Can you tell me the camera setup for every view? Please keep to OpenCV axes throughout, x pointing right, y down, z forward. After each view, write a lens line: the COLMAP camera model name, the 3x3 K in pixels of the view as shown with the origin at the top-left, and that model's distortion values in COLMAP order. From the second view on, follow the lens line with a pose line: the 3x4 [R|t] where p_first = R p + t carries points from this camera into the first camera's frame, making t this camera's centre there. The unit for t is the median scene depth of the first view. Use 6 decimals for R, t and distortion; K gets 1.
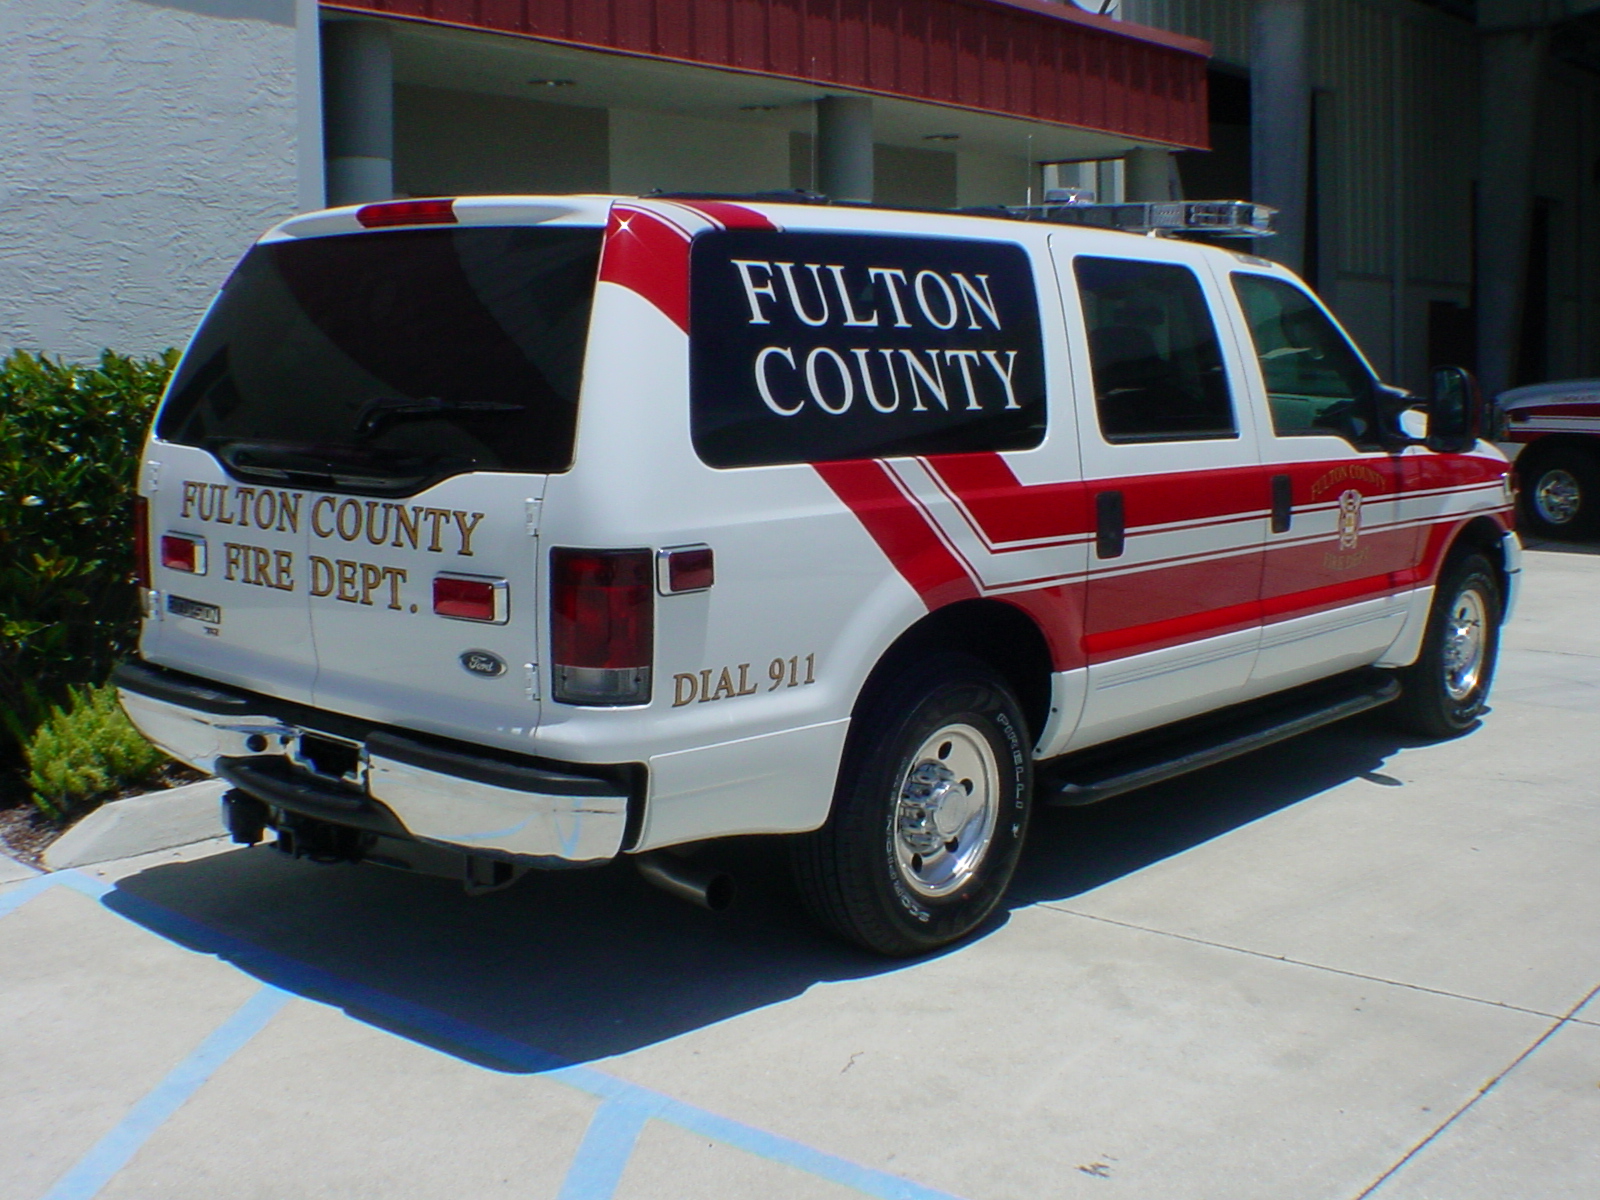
lens RADIAL K [[1910.9, 0, 800.0], [0, 1910.9, 600.0], [0, 0, 1]] dist [-0.184178, 0.044707]
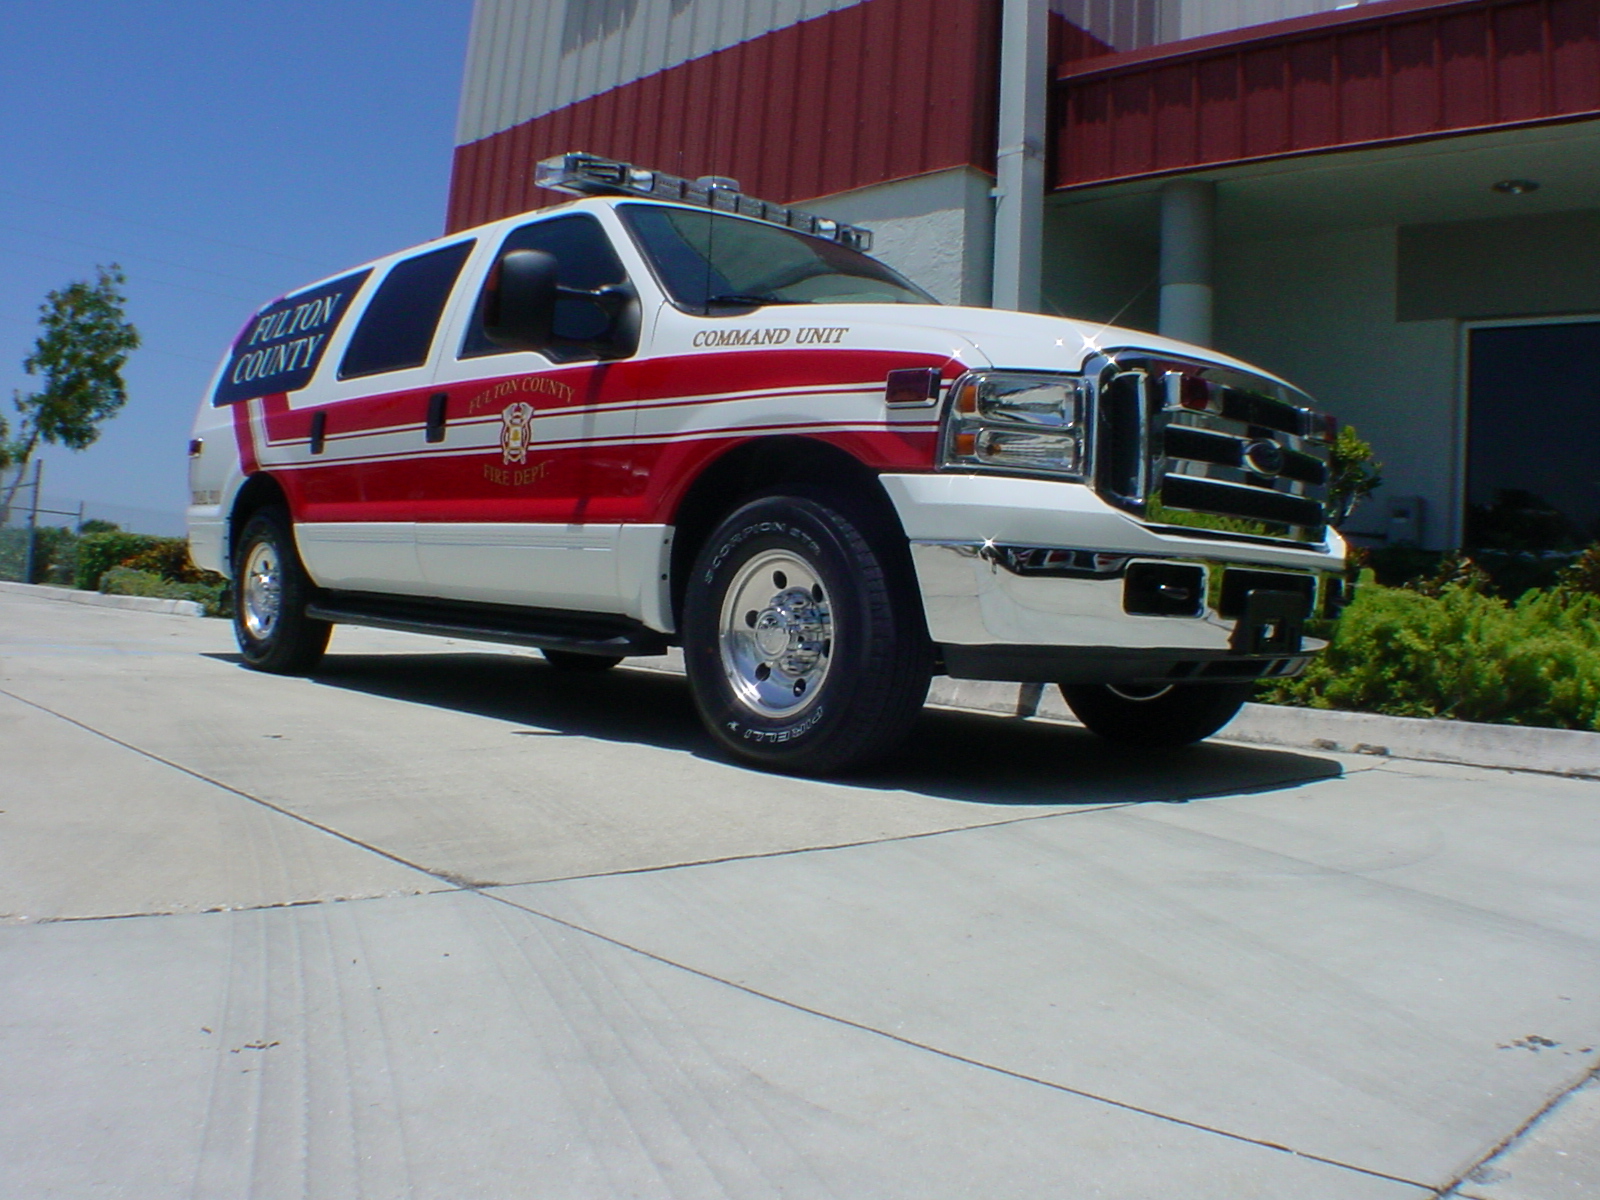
lens RADIAL K [[1429.2, 0, 800.0], [0, 1429.2, 600.0], [0, 0, 1]] dist [-0.290599, 0.121277]
pose [[-0.102931, -0.001026, -0.994688, 0.999636], [-0.182949, 0.982959, 0.017918, 0.001727], [0.977719, 0.183822, -0.101364, 1.237026]]
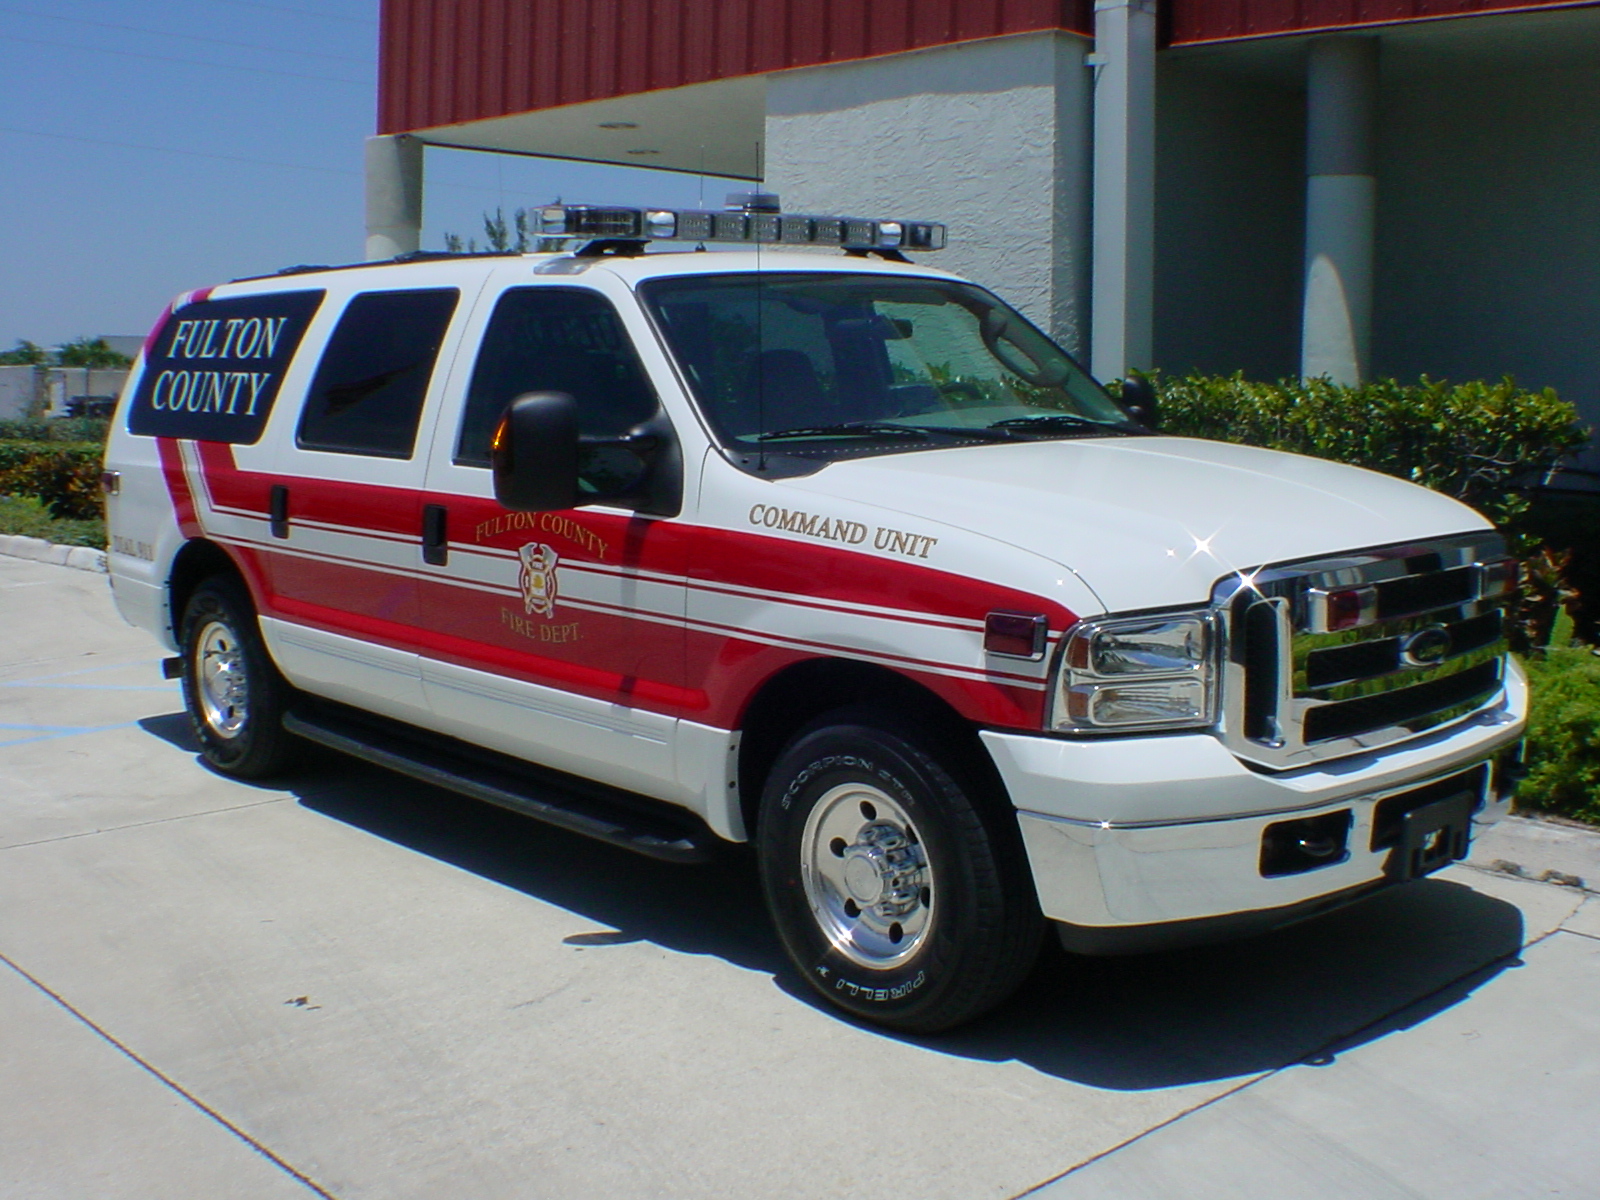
lens RADIAL K [[1850.1, 0, 800.0], [0, 1850.1, 600.0], [0, 0, 1]] dist [-0.218508, 0.070151]
pose [[-0.127636, 0.131385, -0.983080, 1.065448], [-0.132159, 0.980095, 0.148145, -0.167647], [0.982977, 0.148832, -0.107732, 1.203582]]
